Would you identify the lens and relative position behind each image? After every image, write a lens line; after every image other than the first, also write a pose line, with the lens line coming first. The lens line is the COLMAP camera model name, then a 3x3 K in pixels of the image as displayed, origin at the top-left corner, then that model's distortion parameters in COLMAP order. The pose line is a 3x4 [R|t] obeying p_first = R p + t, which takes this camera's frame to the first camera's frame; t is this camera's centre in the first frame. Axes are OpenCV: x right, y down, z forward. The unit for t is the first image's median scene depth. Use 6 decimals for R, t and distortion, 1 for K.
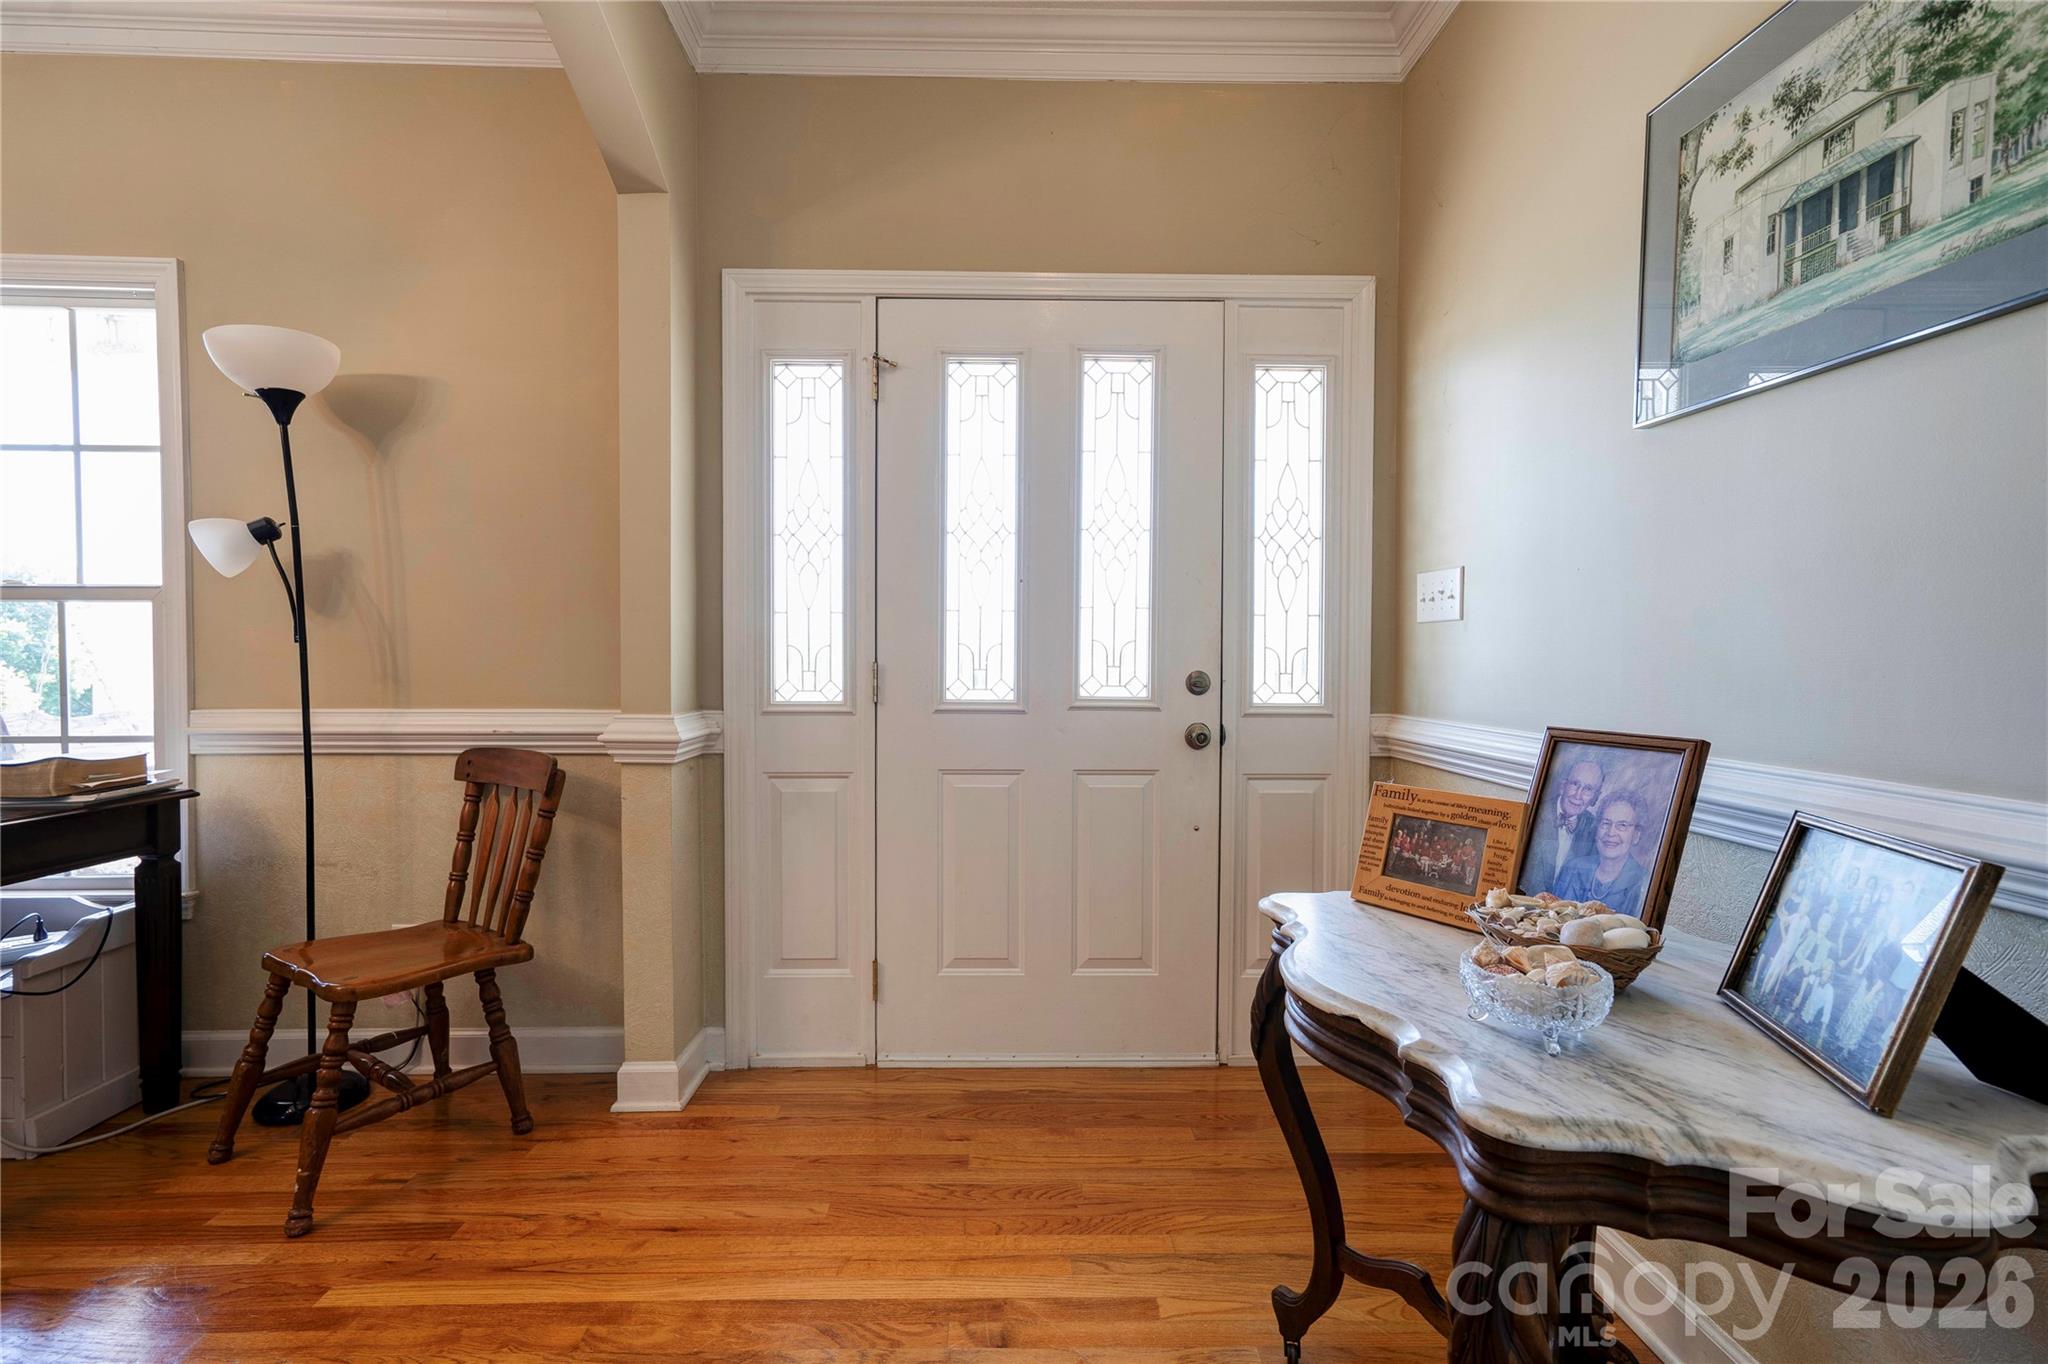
lens RADIAL K [[935.3, 0, 1014.1], [0, 935.3, 679.1], [0, 0, 1]] dist [-0.009304, 0.015674]
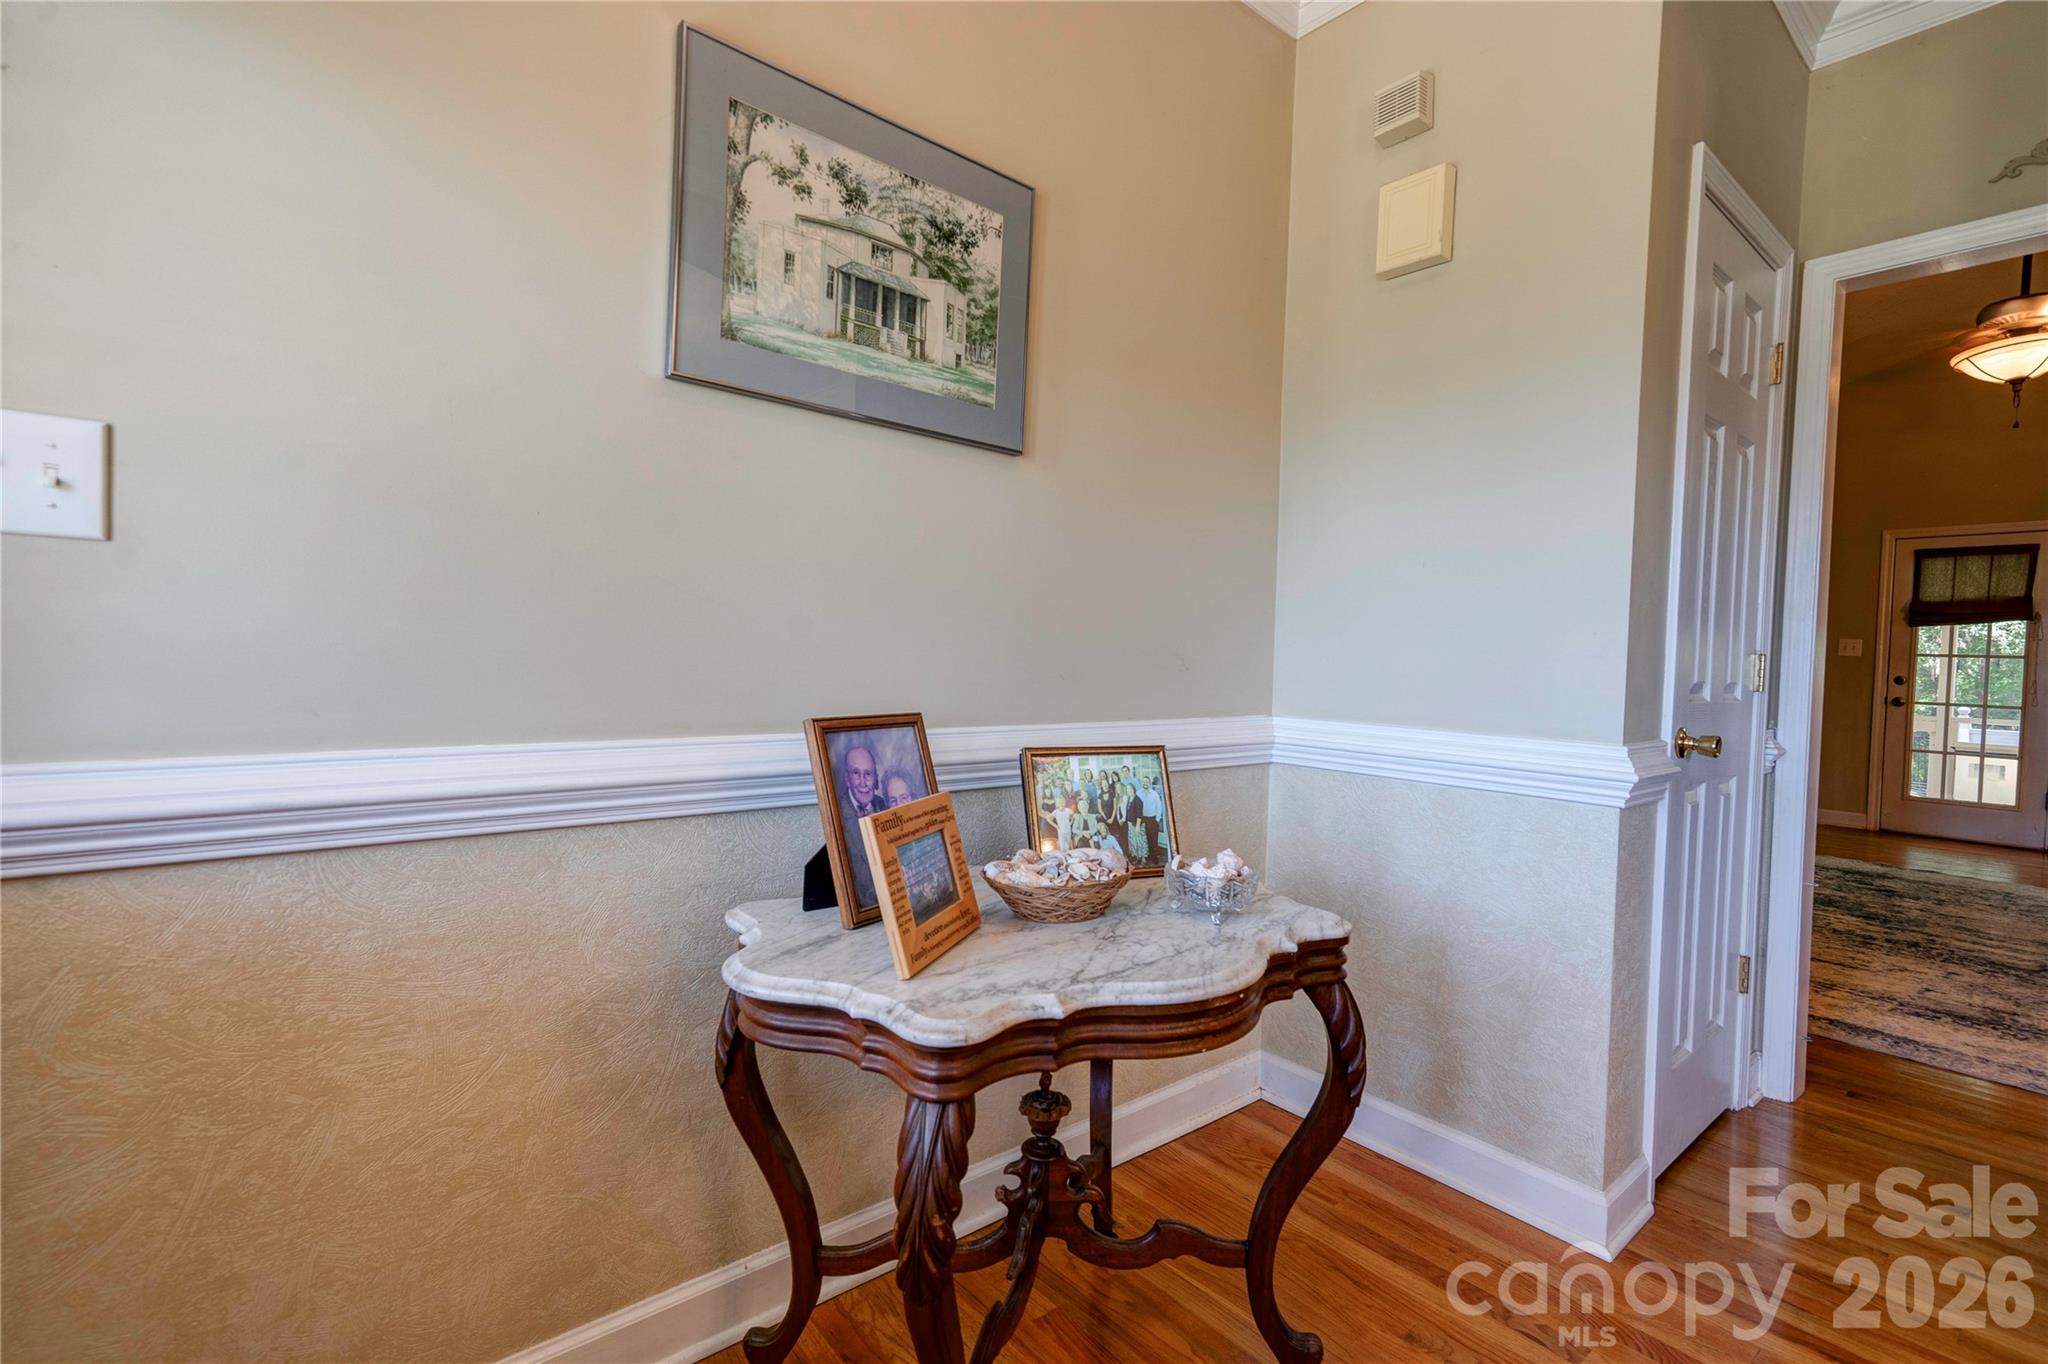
lens RADIAL K [[935.3, 0, 1014.1], [0, 935.3, 679.1], [0, 0, 1]] dist [-0.009304, 0.015674]
pose [[-0.608977, -0.043440, 0.791998, -0.297868], [-0.009942, 0.998839, 0.047141, -0.036698], [-0.793126, 0.020834, -0.608702, 1.626780]]
